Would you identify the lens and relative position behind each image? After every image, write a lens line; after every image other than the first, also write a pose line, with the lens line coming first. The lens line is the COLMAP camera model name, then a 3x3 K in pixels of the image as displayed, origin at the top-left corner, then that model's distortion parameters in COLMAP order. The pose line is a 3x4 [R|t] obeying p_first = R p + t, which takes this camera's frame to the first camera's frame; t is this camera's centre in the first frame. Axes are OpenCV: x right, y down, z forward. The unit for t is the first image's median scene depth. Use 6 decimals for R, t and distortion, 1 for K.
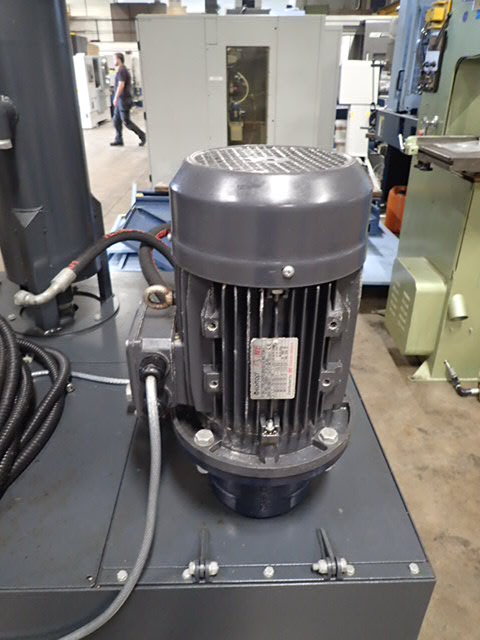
lens RADIAL K [[470.7, 0, 240.0], [0, 470.7, 320.0], [0, 0, 1]] dist [-0.004310, 0.000806]
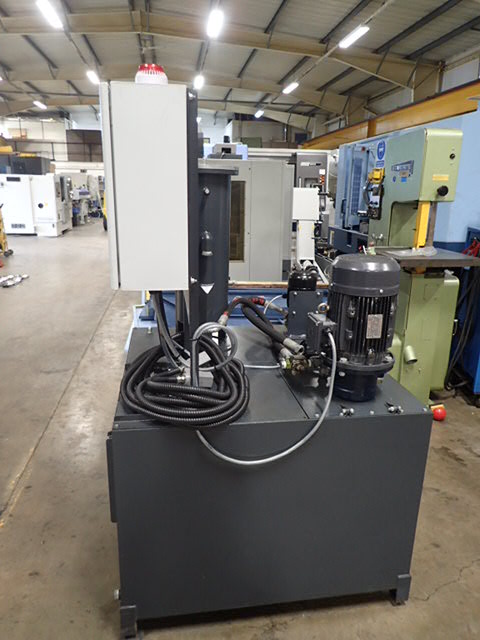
lens RADIAL K [[470.7, 0, 240.0], [0, 470.7, 320.0], [0, 0, 1]] dist [-0.004310, 0.000806]
pose [[0.991186, -0.020952, 0.130812, -0.241042], [0.047625, 0.977759, -0.204252, 0.131819], [-0.123623, 0.208682, 0.970139, -0.370288]]
